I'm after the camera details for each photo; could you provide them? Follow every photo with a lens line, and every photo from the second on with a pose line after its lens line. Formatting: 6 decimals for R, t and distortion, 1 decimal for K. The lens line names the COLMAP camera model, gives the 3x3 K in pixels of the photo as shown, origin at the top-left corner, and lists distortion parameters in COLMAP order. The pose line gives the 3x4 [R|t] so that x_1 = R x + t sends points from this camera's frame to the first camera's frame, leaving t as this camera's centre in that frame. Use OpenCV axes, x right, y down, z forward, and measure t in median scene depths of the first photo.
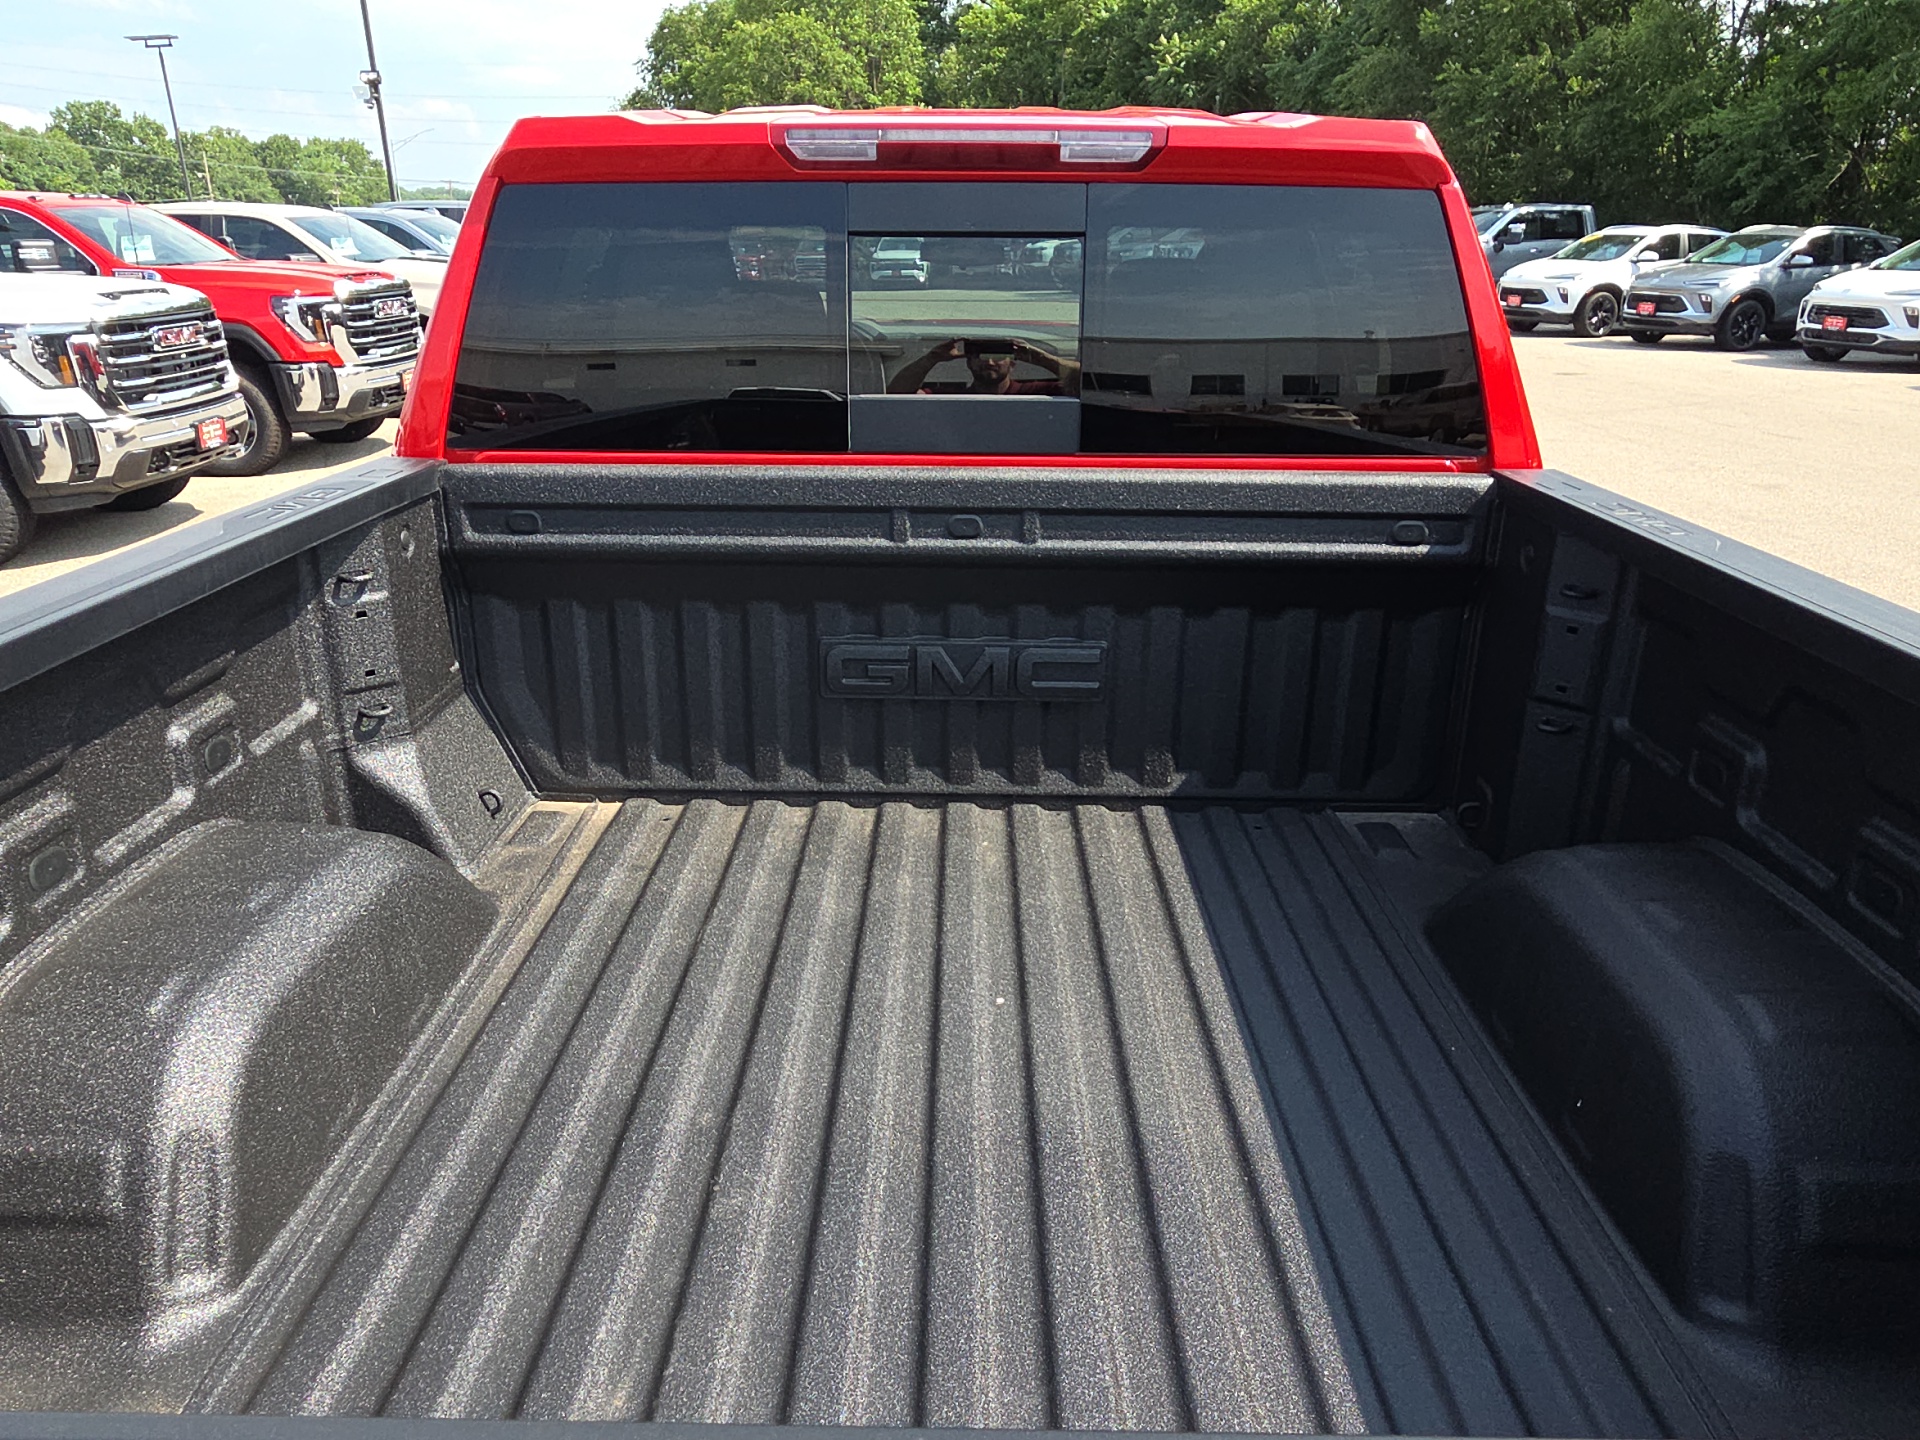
lens RADIAL K [[1336.9, 0, 950.0], [0, 1336.9, 730.1], [0, 0, 1]] dist [0.004542, -0.001121]
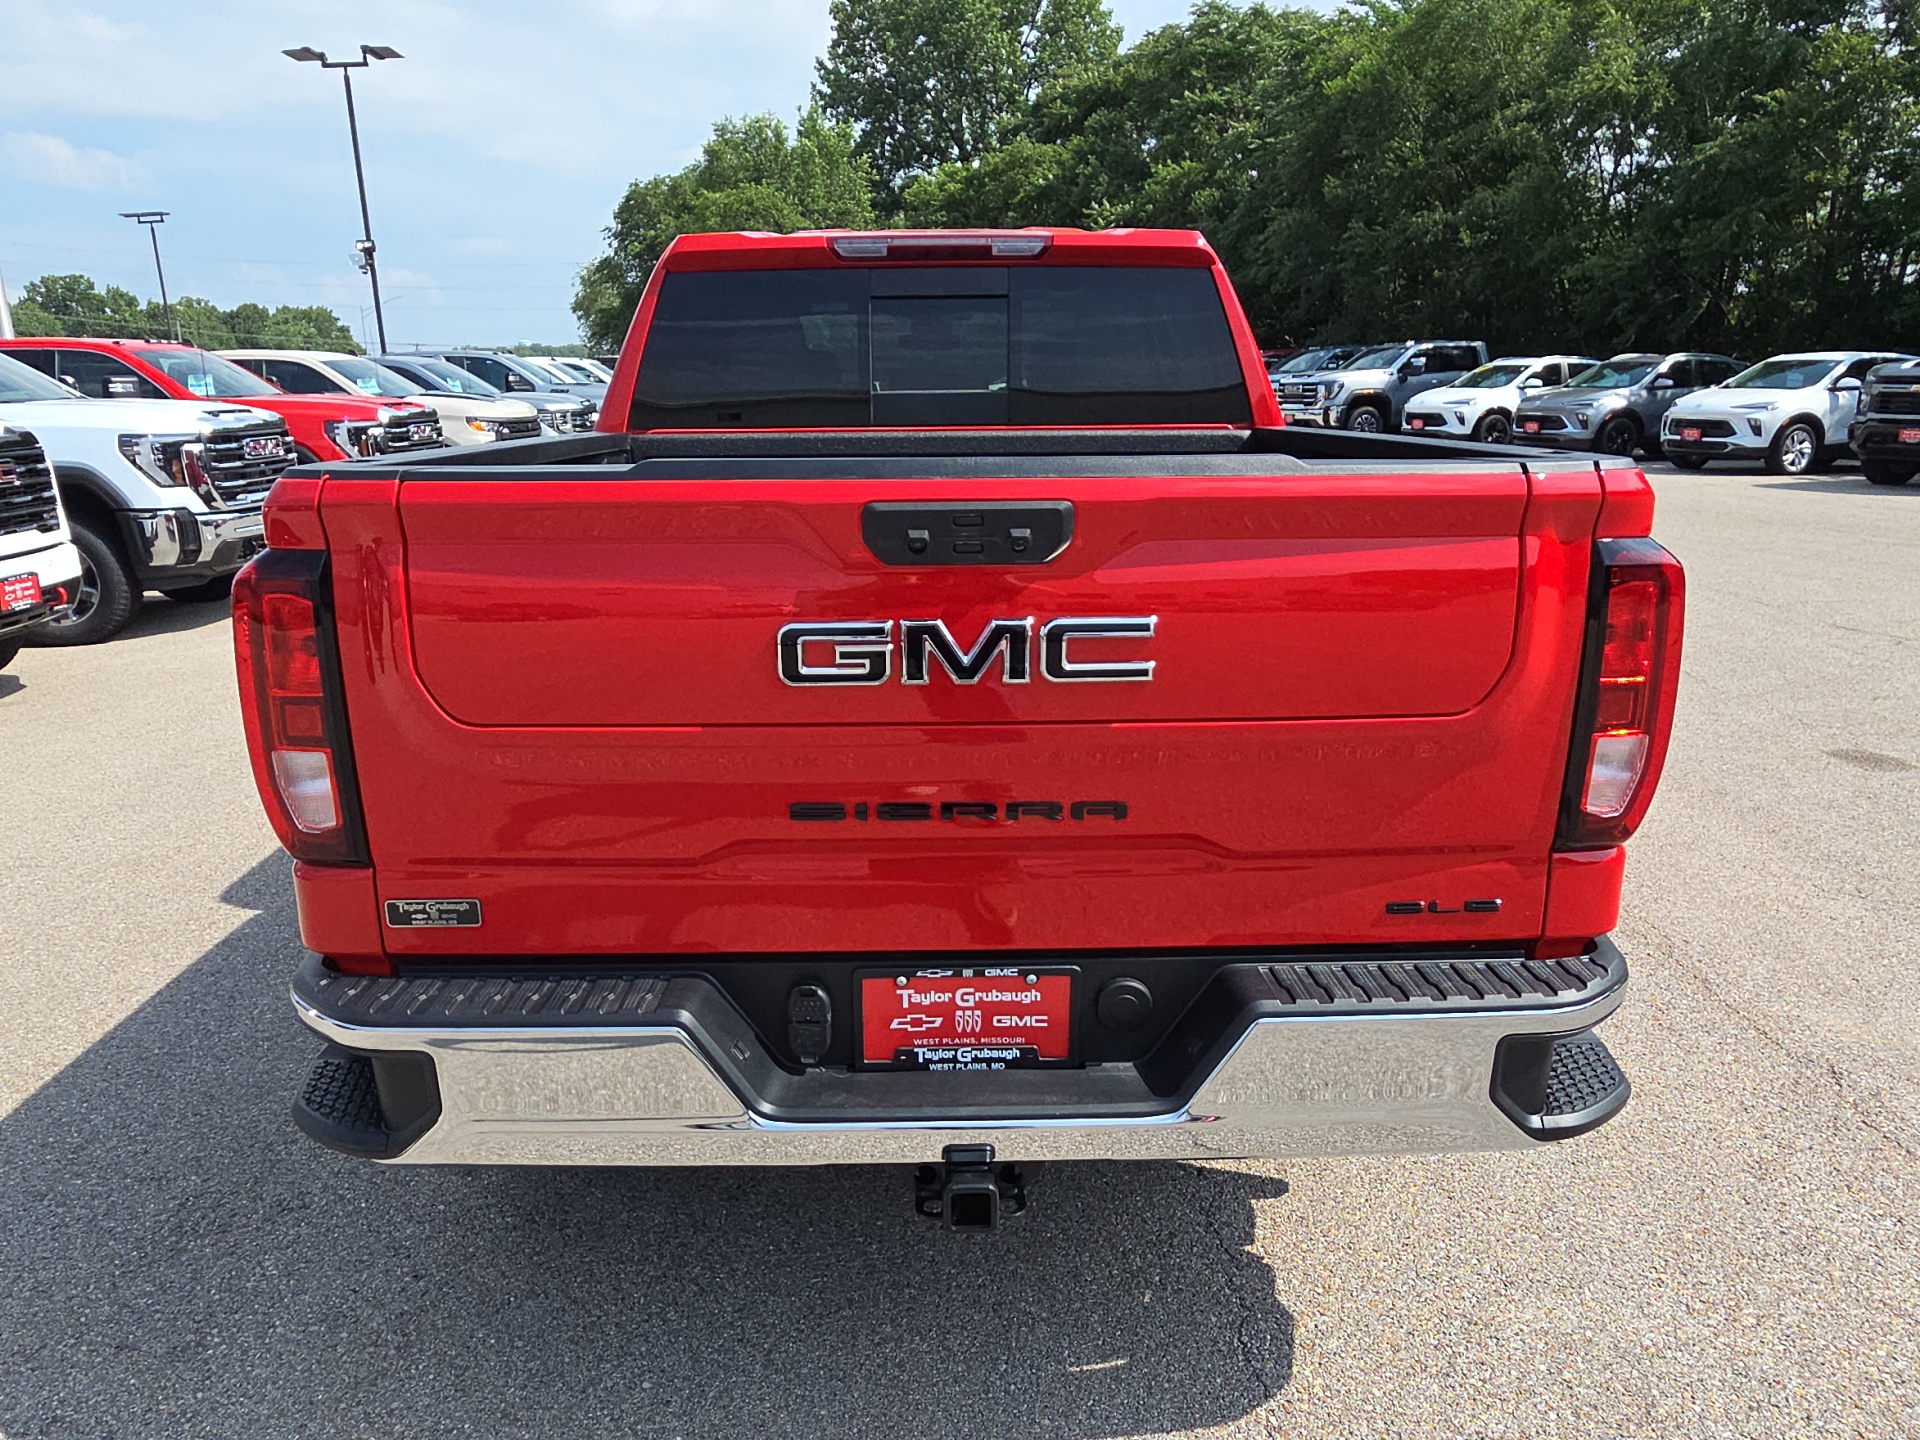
lens RADIAL K [[1336.9, 0, 950.0], [0, 1336.9, 730.1], [0, 0, 1]] dist [0.004542, -0.001121]
pose [[0.999263, -0.024004, 0.029941, -0.007203], [0.026983, 0.994270, -0.103434, 0.067158], [-0.027287, 0.104165, 0.994186, -0.121022]]
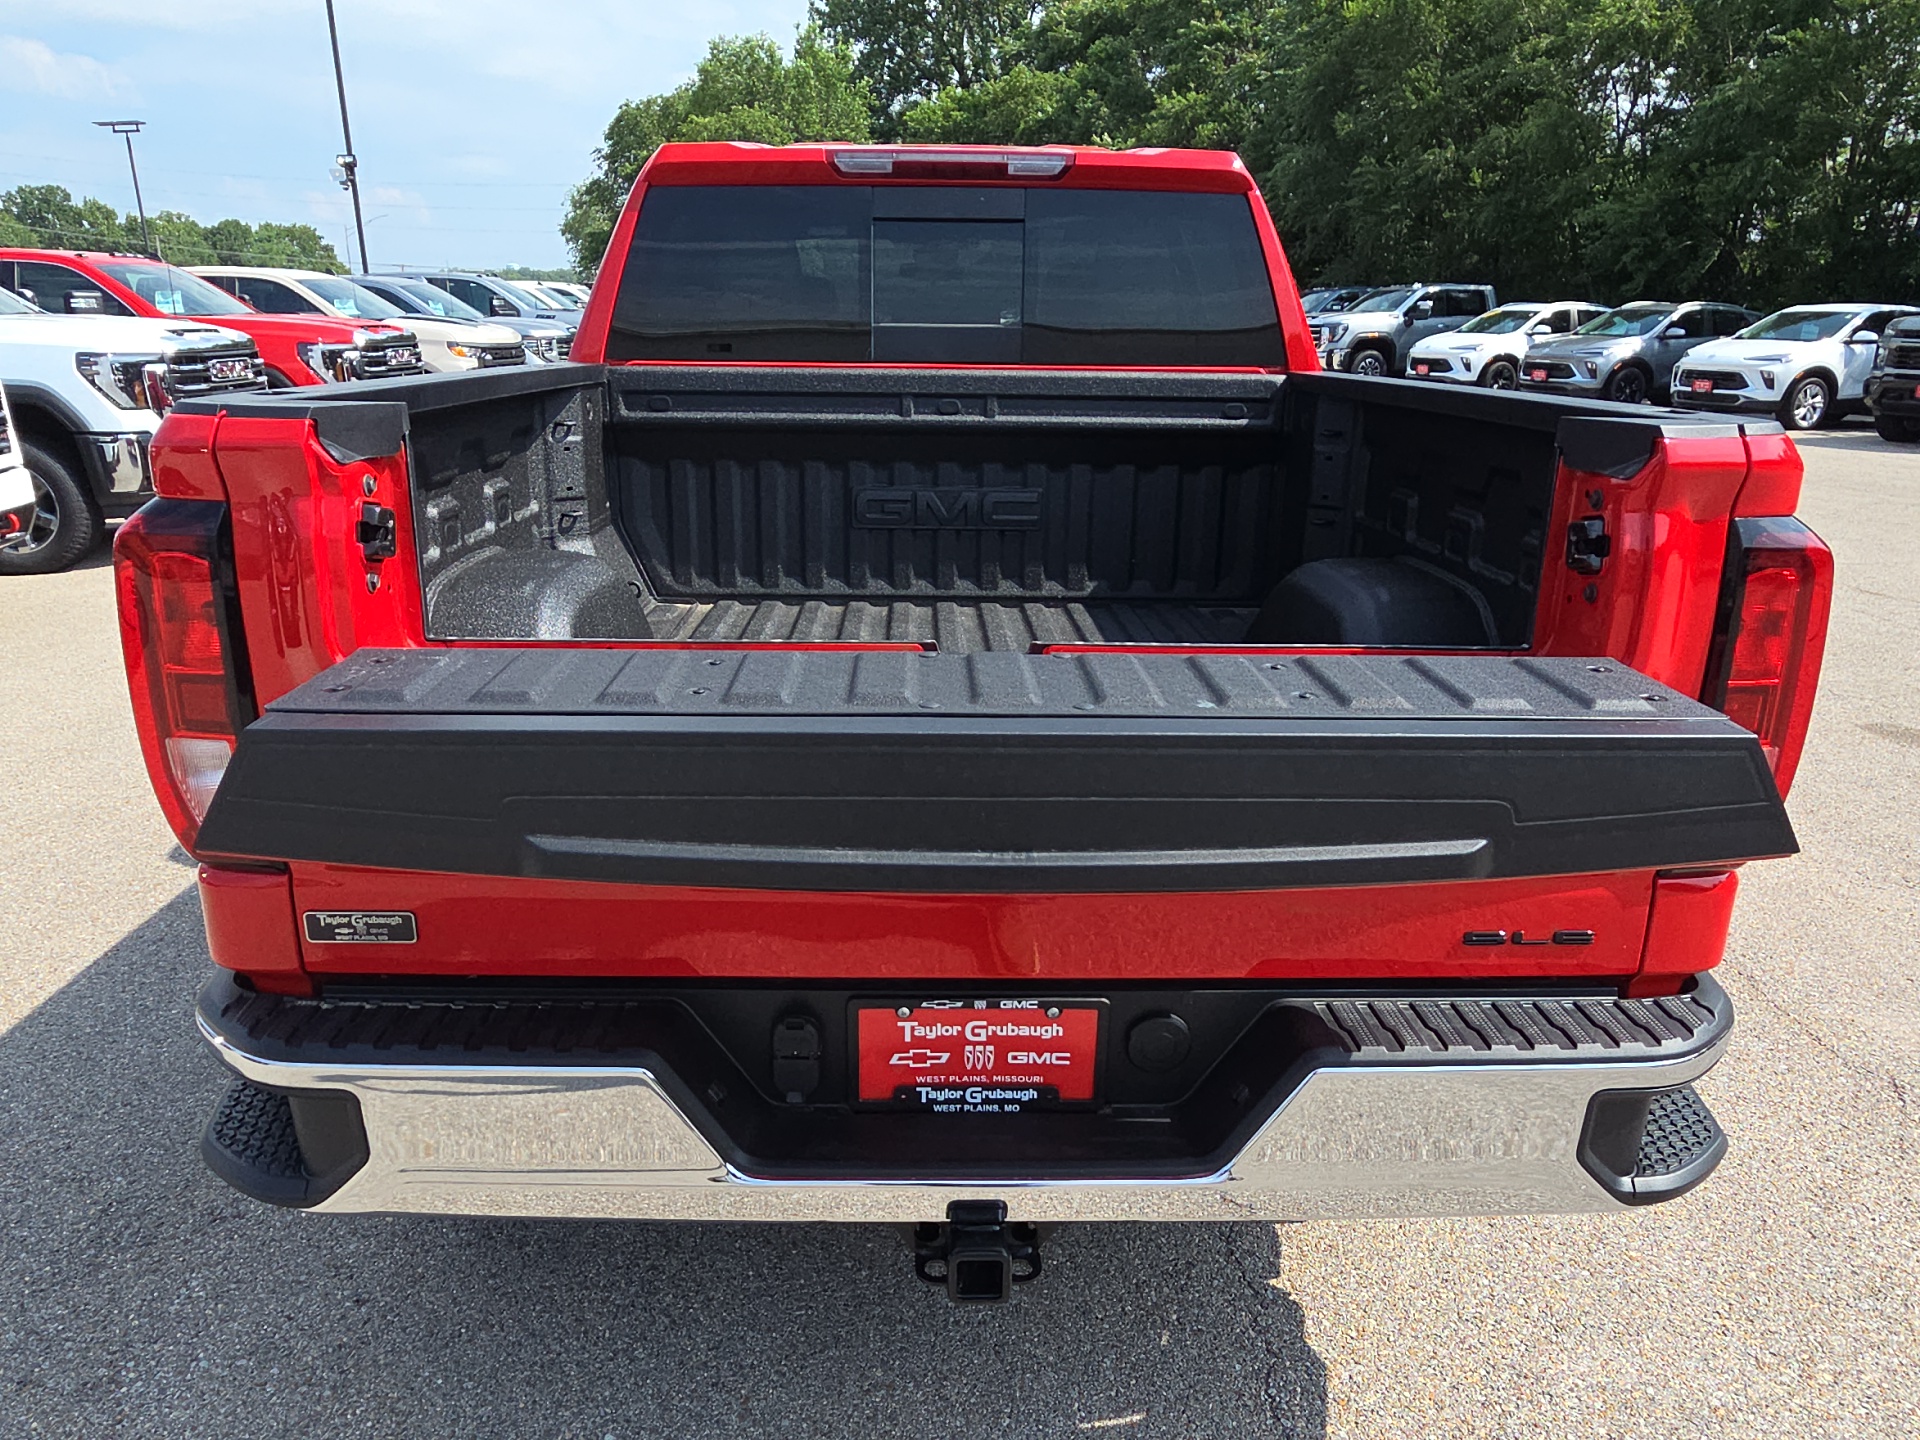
lens RADIAL K [[1336.9, 0, 950.0], [0, 1336.9, 730.1], [0, 0, 1]] dist [0.004542, -0.001121]
pose [[0.999246, -0.006980, 0.038200, -0.009314], [0.009187, 0.998280, -0.057908, 0.058784], [-0.037731, 0.058215, 0.997591, -0.097965]]
